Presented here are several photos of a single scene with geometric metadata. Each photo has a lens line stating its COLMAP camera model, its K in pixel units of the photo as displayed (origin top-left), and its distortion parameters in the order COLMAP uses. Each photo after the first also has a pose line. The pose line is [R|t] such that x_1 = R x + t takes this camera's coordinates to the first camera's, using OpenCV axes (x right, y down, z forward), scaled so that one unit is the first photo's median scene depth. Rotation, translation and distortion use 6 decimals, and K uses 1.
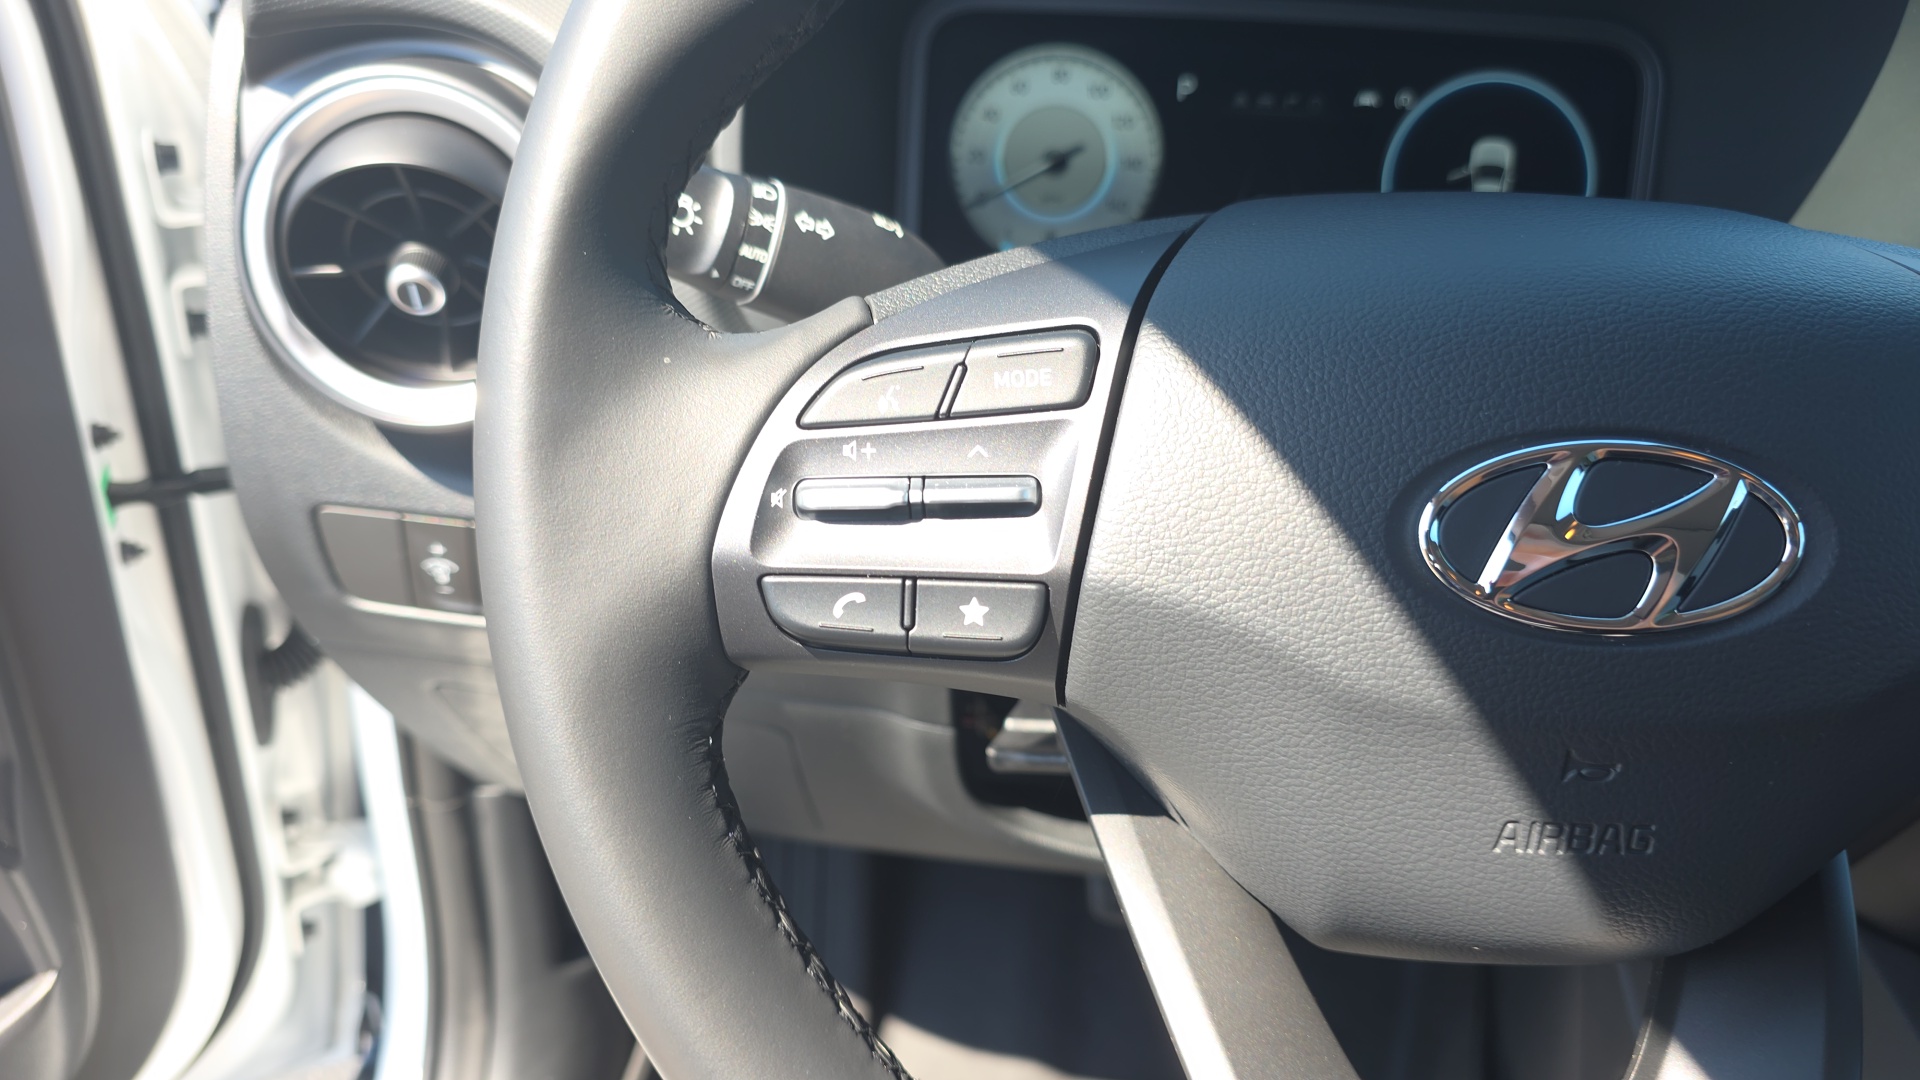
lens RADIAL K [[1347.3, 0, 952.7], [0, 1347.3, 542.2], [0, 0, 1]] dist [-0.001924, -0.023323]
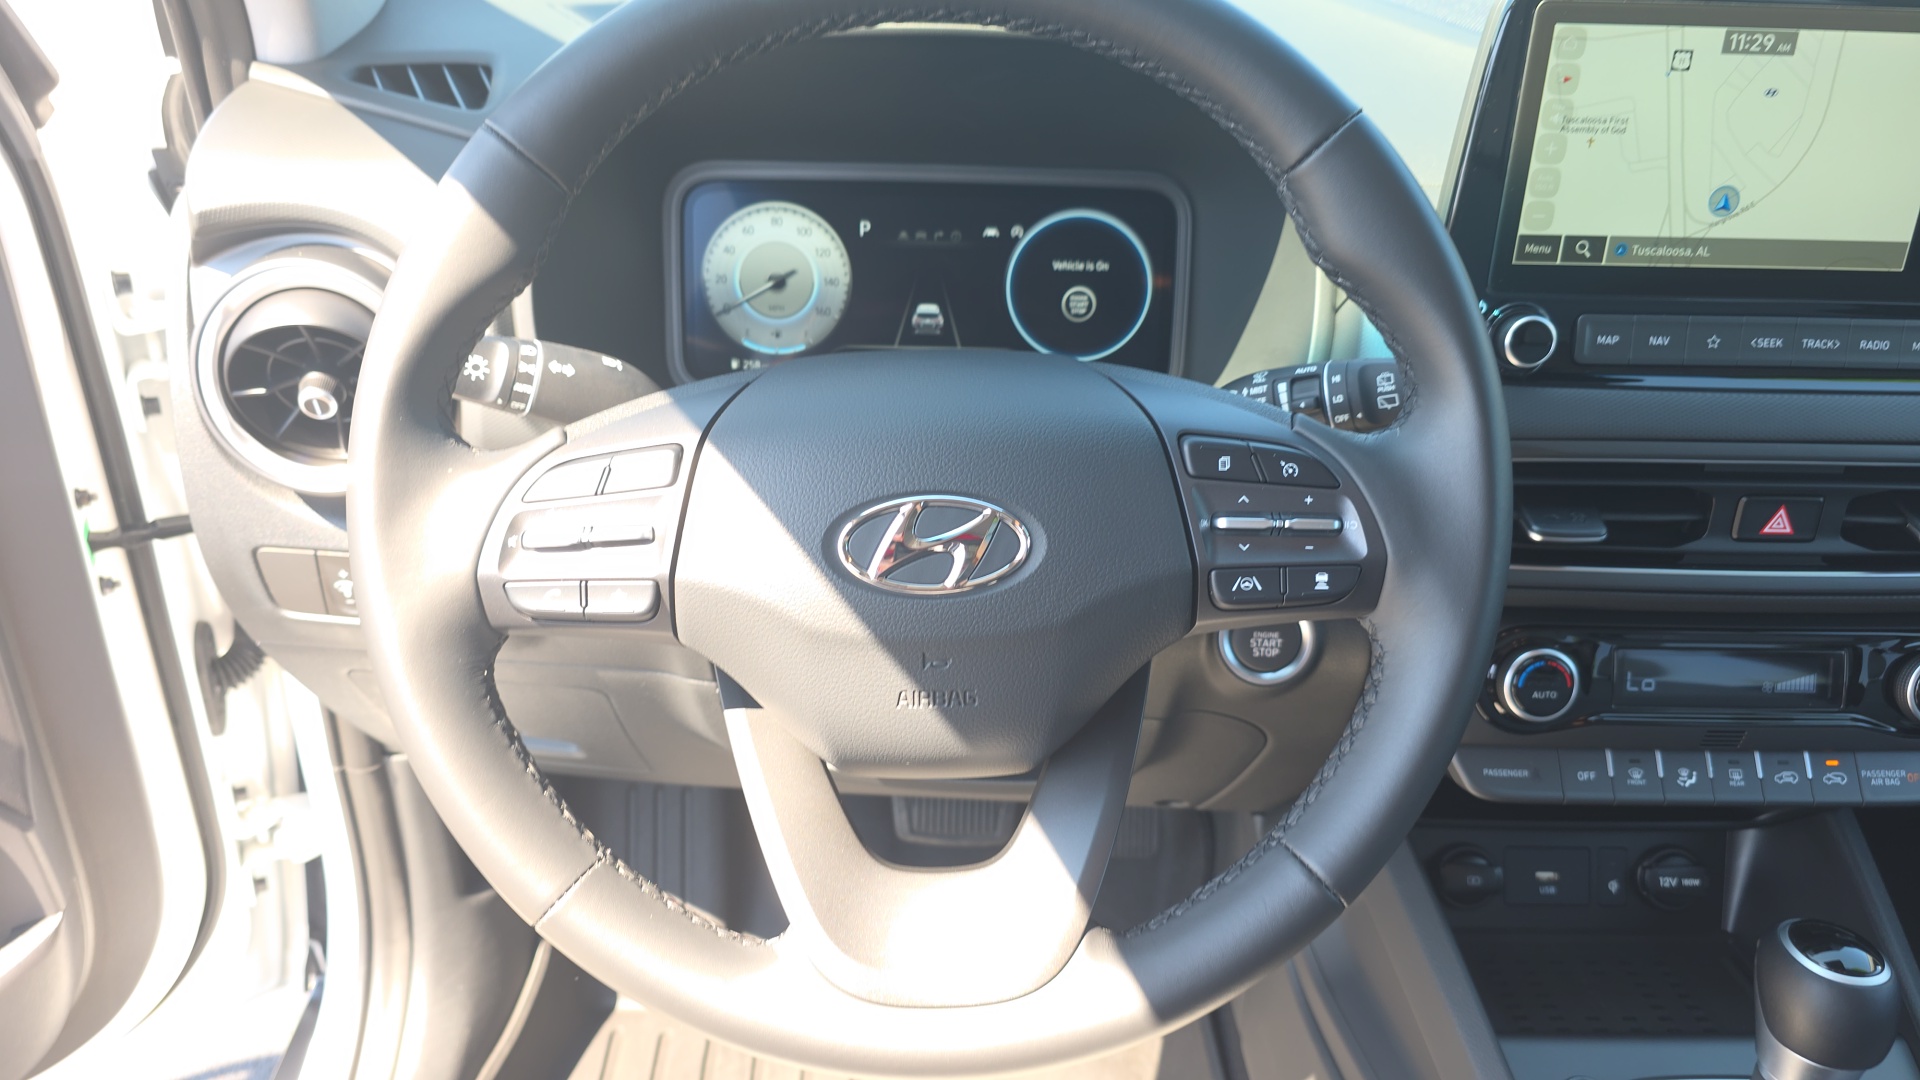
lens RADIAL K [[1302.8, 0, 936.6], [0, 1302.8, 554.3], [0, 0, 1]] dist [0.027195, -0.041601]
pose [[0.998096, -0.042607, 0.044588, 0.183106], [0.042095, 0.999037, 0.012359, -0.005959], [-0.045072, -0.010458, 0.998929, -0.411760]]
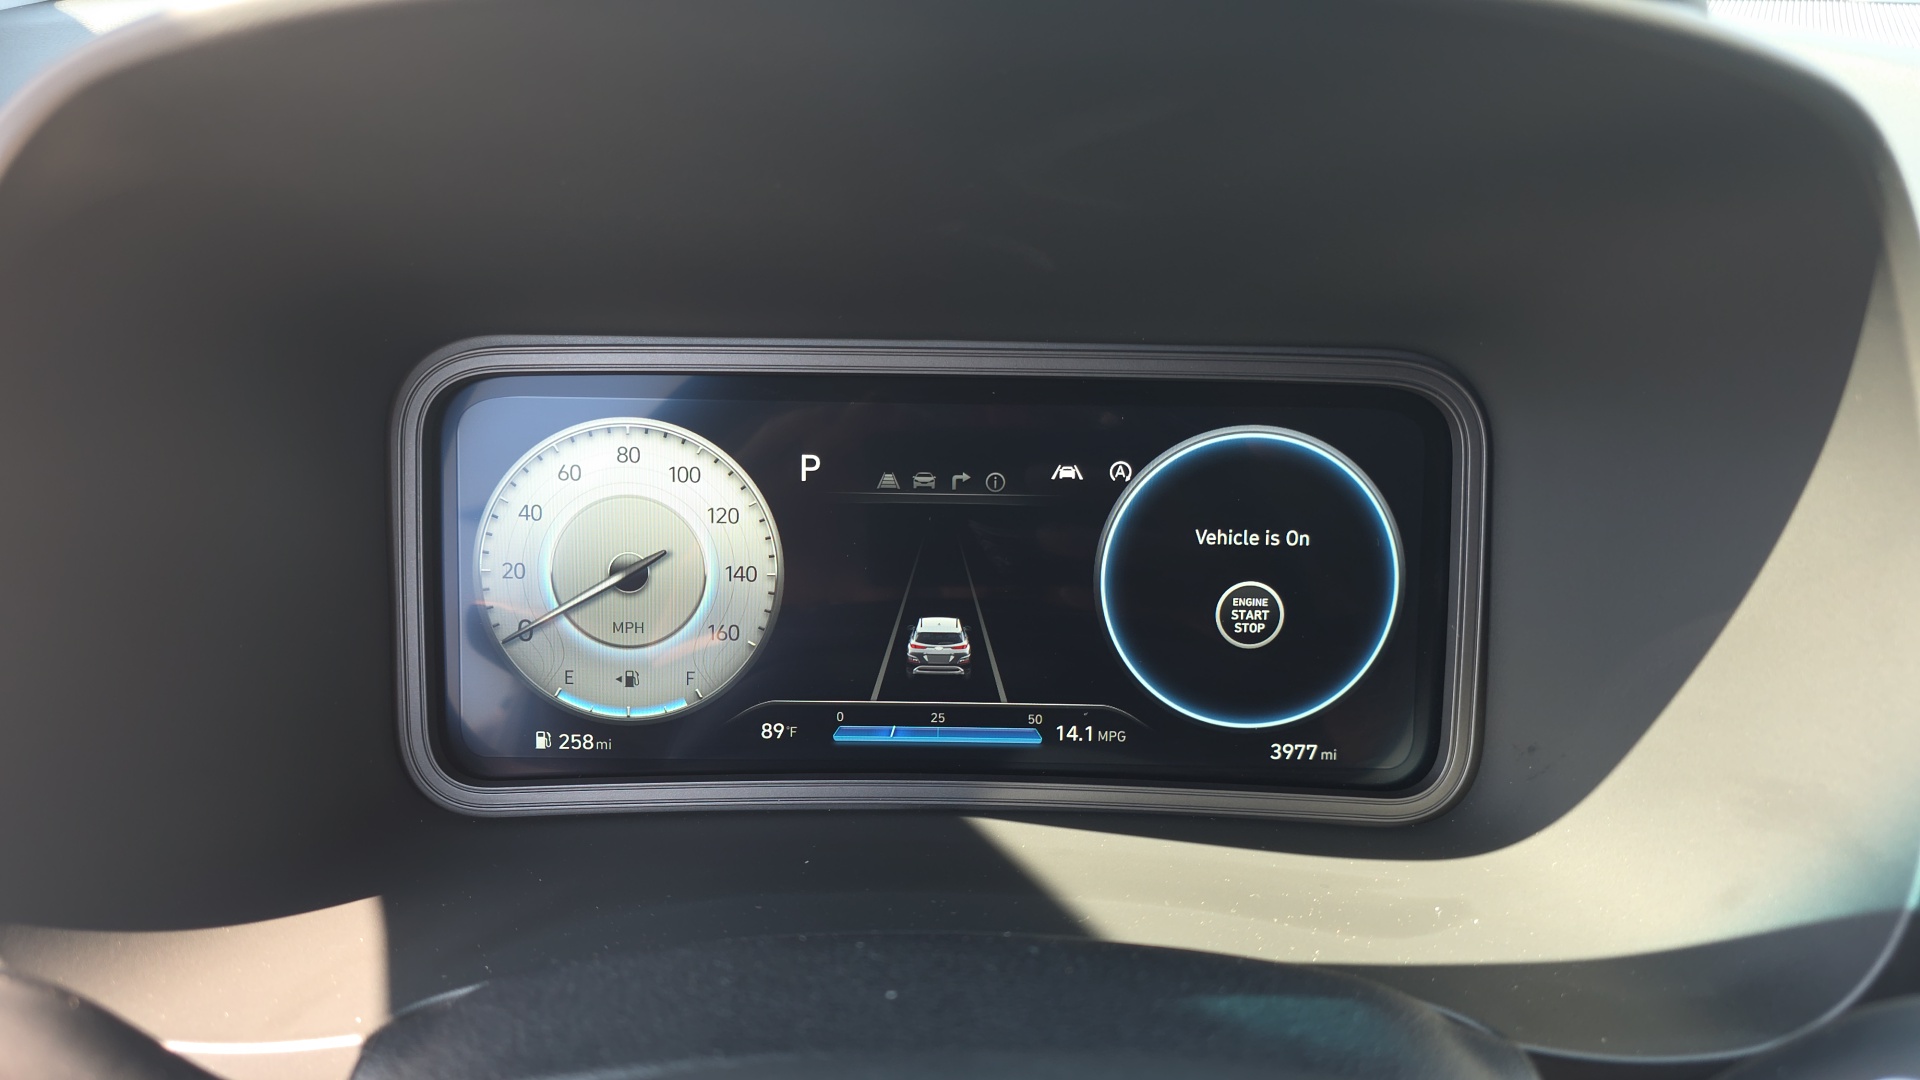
lens RADIAL K [[1364.8, 0, 929.2], [0, 1364.8, 539.1], [0, 0, 1]] dist [0.068609, -0.073129]
pose [[0.997928, -0.044762, 0.046208, 0.212859], [0.049462, 0.993116, -0.106180, -0.234662], [-0.041137, 0.108246, 0.993273, 0.315692]]
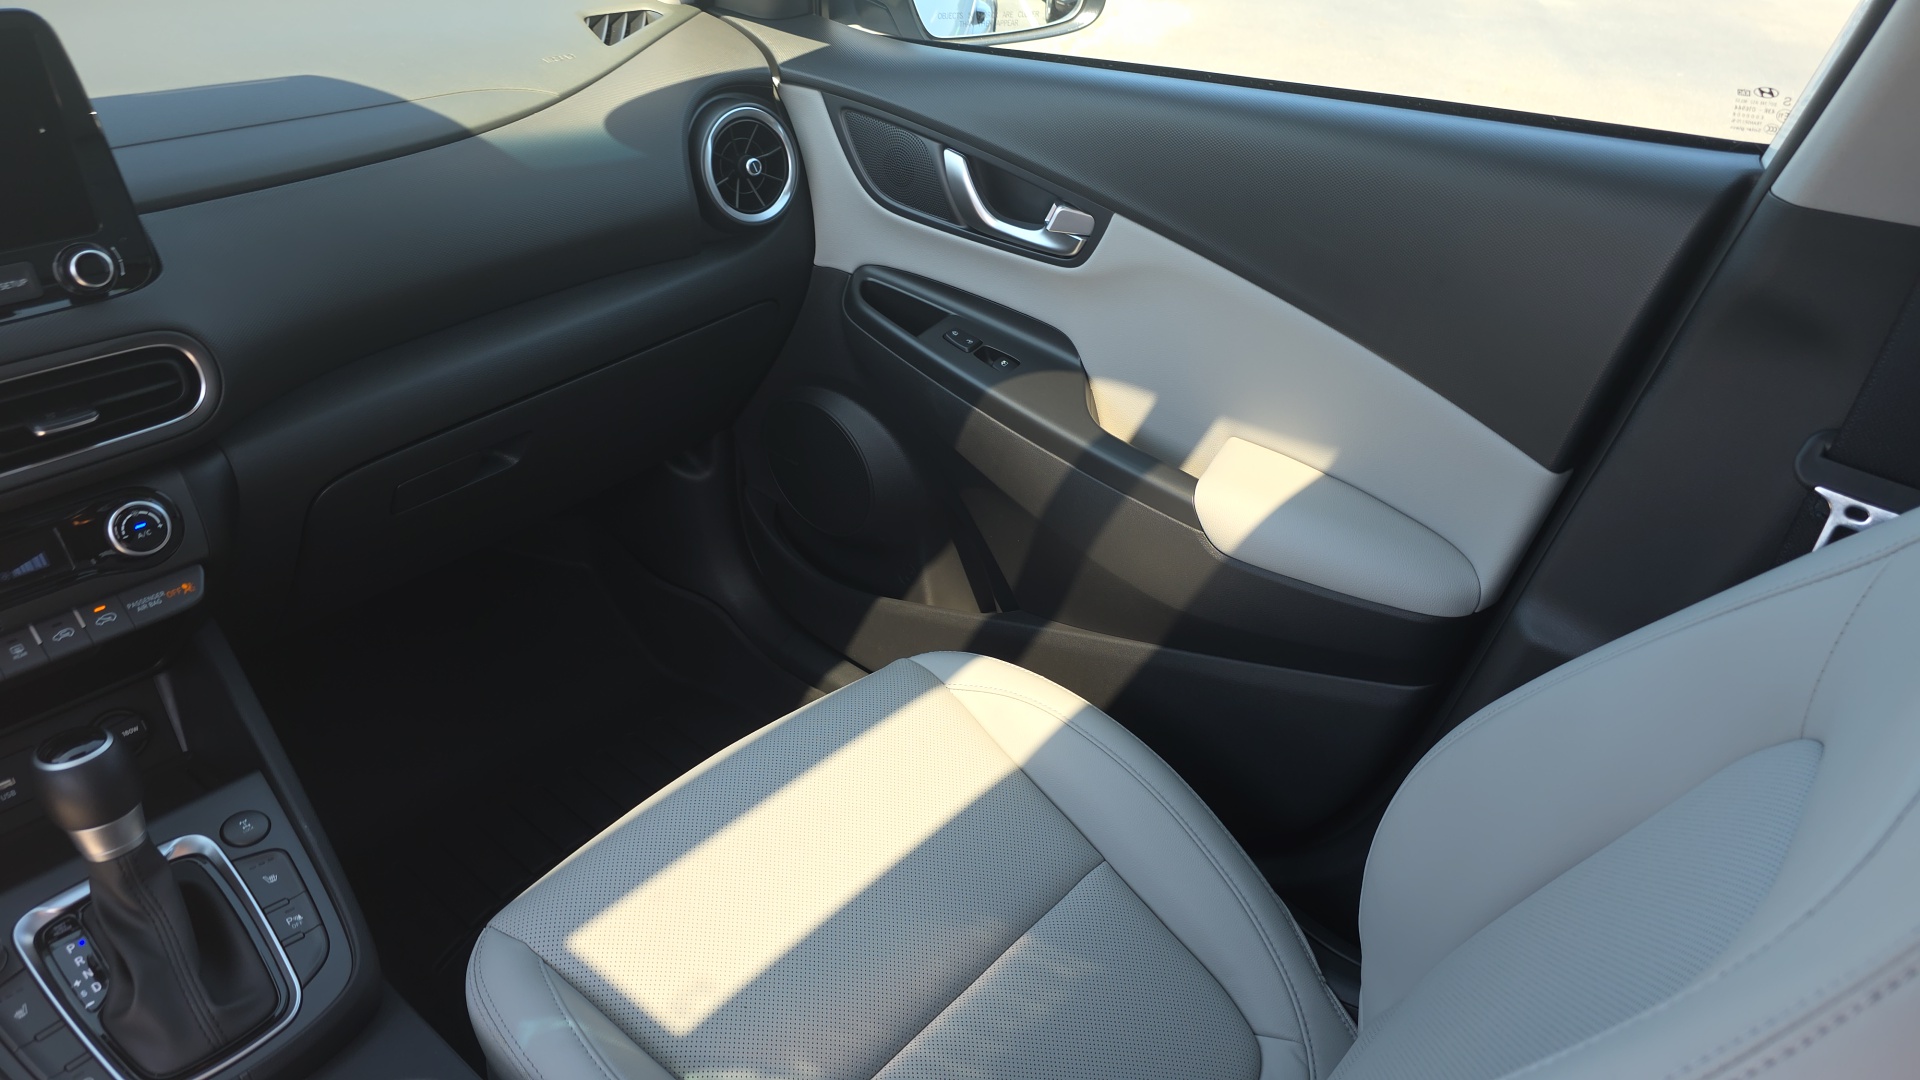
lens RADIAL K [[1308.4, 0, 967.7], [0, 1308.4, 520.2], [0, 0, 1]] dist [0.067968, -0.063385]
pose [[0.613695, -0.404323, 0.678161, 0.686742], [0.364988, 0.906922, 0.210419, 0.197209], [-0.700116, 0.118387, 0.704146, -1.155319]]
